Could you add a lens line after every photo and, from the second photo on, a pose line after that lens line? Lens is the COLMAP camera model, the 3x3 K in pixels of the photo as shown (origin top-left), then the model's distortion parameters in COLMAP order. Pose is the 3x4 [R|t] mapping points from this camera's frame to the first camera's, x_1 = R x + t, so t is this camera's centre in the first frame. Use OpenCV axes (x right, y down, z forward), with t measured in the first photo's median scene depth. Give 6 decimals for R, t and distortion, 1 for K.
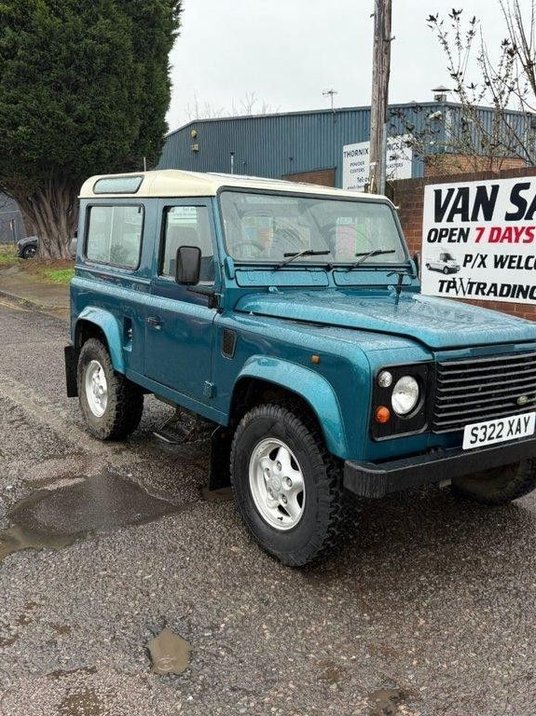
lens RADIAL K [[621.5, 0, 268.0], [0, 621.5, 358.0], [0, 0, 1]] dist [0.000654, -0.003521]
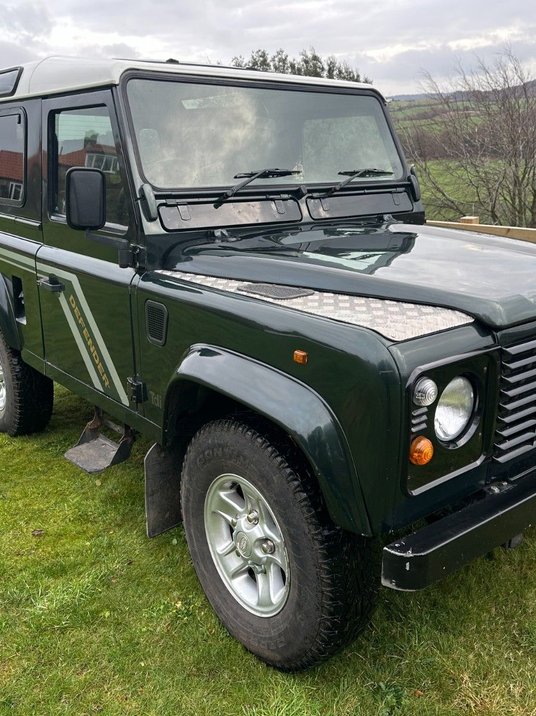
lens RADIAL K [[621.5, 0, 268.0], [0, 621.5, 358.0], [0, 0, 1]] dist [0.000654, -0.003521]
pose [[0.995477, -0.063634, 0.070536, 0.003925], [0.054713, 0.991033, 0.121899, -0.057954], [-0.077661, -0.117488, 0.990033, 0.347175]]
